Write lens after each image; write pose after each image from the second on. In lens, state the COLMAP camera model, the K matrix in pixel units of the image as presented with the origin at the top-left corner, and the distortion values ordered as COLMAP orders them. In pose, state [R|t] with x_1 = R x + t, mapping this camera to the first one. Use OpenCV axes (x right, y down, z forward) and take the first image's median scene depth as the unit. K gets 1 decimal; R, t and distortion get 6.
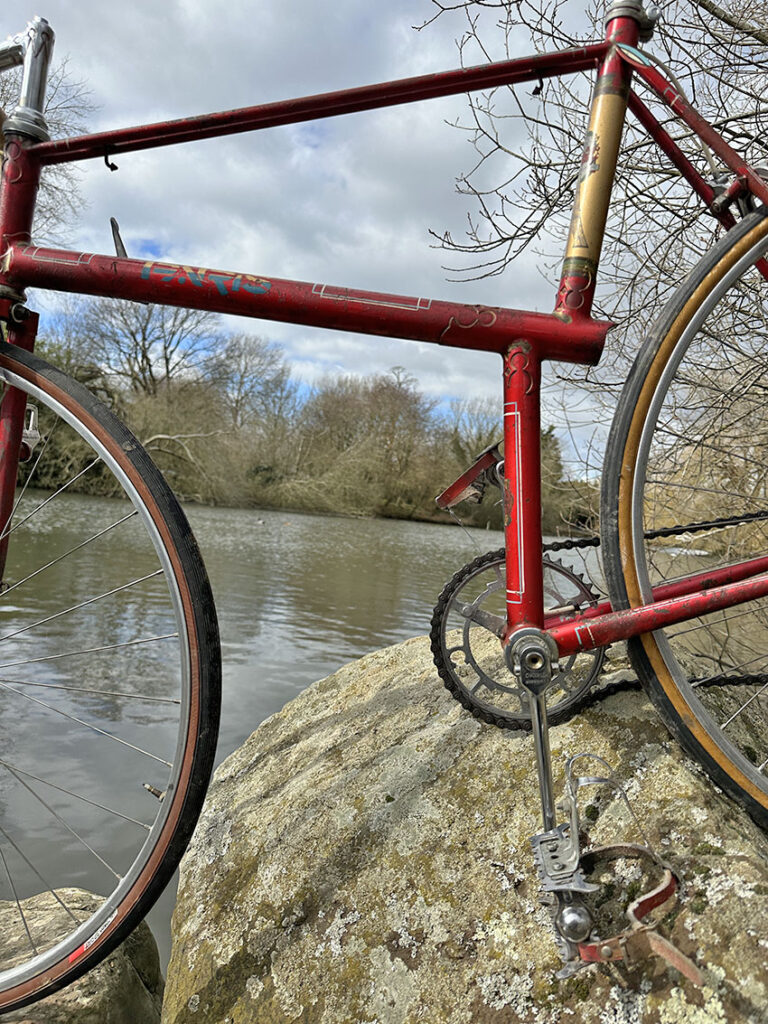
lens RADIAL K [[715.7, 0, 384.0], [0, 715.7, 512.0], [0, 0, 1]] dist [-0.005215, -0.005858]
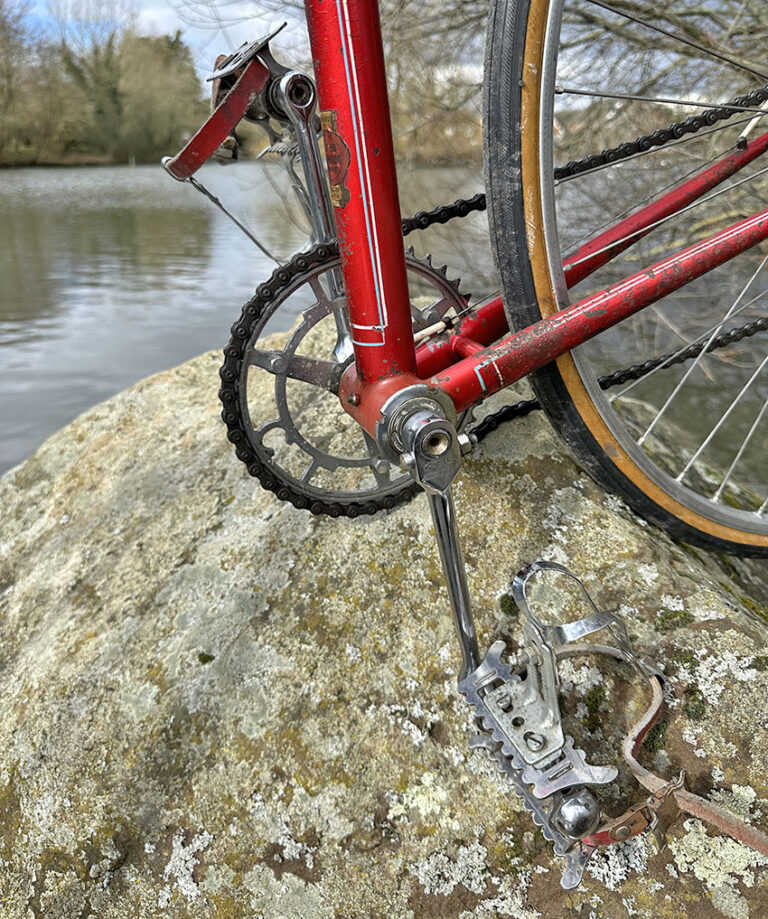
lens RADIAL K [[743.0, 0, 384.6], [0, 743.0, 432.5], [0, 0, 1]] dist [-0.000749, -0.023486]
pose [[0.891048, -0.263142, 0.369850, -0.047370], [0.107387, 0.913891, 0.391499, -0.039843], [-0.441022, -0.309128, 0.842579, 0.459648]]
